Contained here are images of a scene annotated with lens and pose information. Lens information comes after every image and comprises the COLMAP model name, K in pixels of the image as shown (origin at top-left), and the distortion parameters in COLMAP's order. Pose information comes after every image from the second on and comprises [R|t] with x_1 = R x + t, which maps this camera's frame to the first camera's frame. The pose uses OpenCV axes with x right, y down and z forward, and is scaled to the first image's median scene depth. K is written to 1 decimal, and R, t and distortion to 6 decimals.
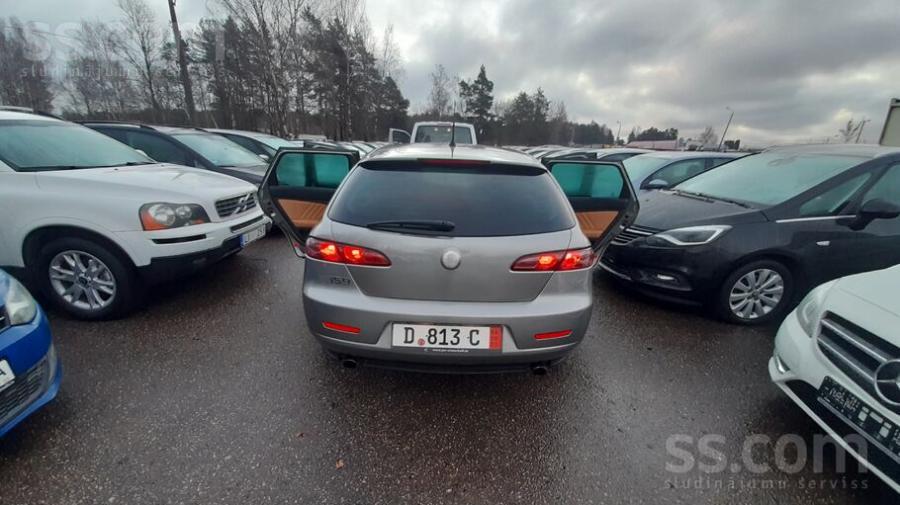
lens RADIAL K [[358.8, 0, 445.8], [0, 358.8, 254.1], [0, 0, 1]] dist [0.019052, -0.017408]
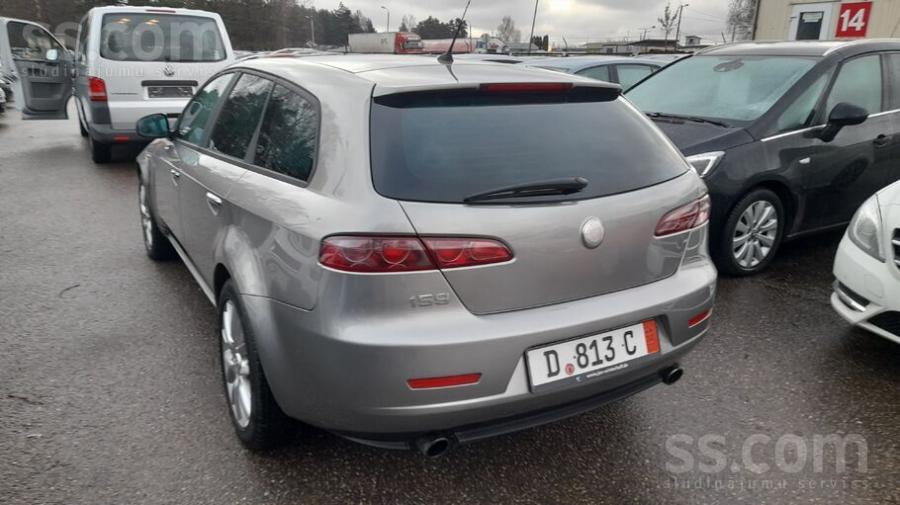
lens RADIAL K [[661.7, 0, 452.0], [0, 661.7, 220.7], [0, 0, 1]] dist [0.077410, -0.087076]
pose [[0.865436, -0.141962, 0.480487, -0.422787], [0.160988, 0.986955, 0.001636, -0.026960], [-0.474451, 0.075937, 0.877000, 0.024750]]
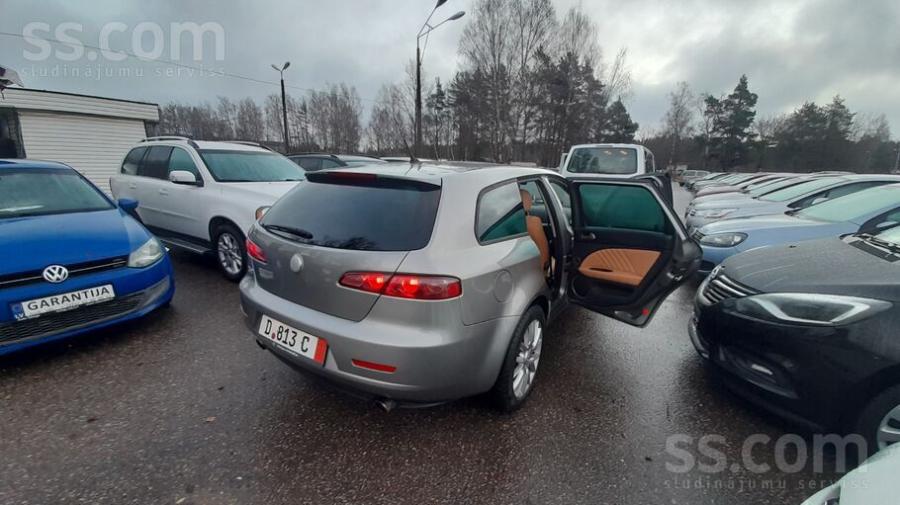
lens RADIAL K [[356.7, 0, 442.8], [0, 356.7, 250.2], [0, 0, 1]] dist [0.019512, -0.017208]
pose [[0.835630, 0.116270, -0.536847, 0.495701], [-0.158500, 0.986808, -0.032990, -0.030641], [0.525929, 0.112658, 0.843035, 0.177904]]
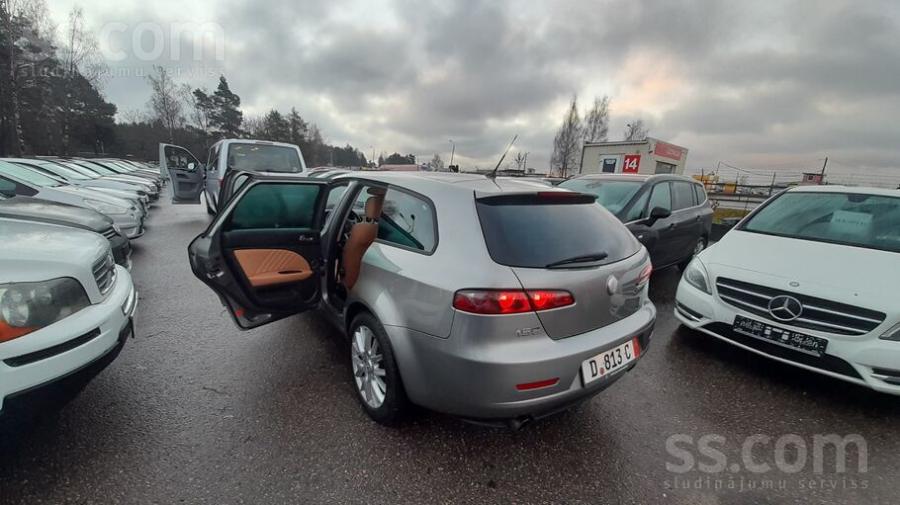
lens RADIAL K [[353.6, 0, 448.9], [0, 353.6, 254.0], [0, 0, 1]] dist [0.018256, -0.017155]
pose [[0.803257, -0.124594, 0.582456, -0.522551], [0.154541, 0.987985, -0.001785, -0.080405], [-0.575235, 0.091447, 0.812860, 0.218366]]
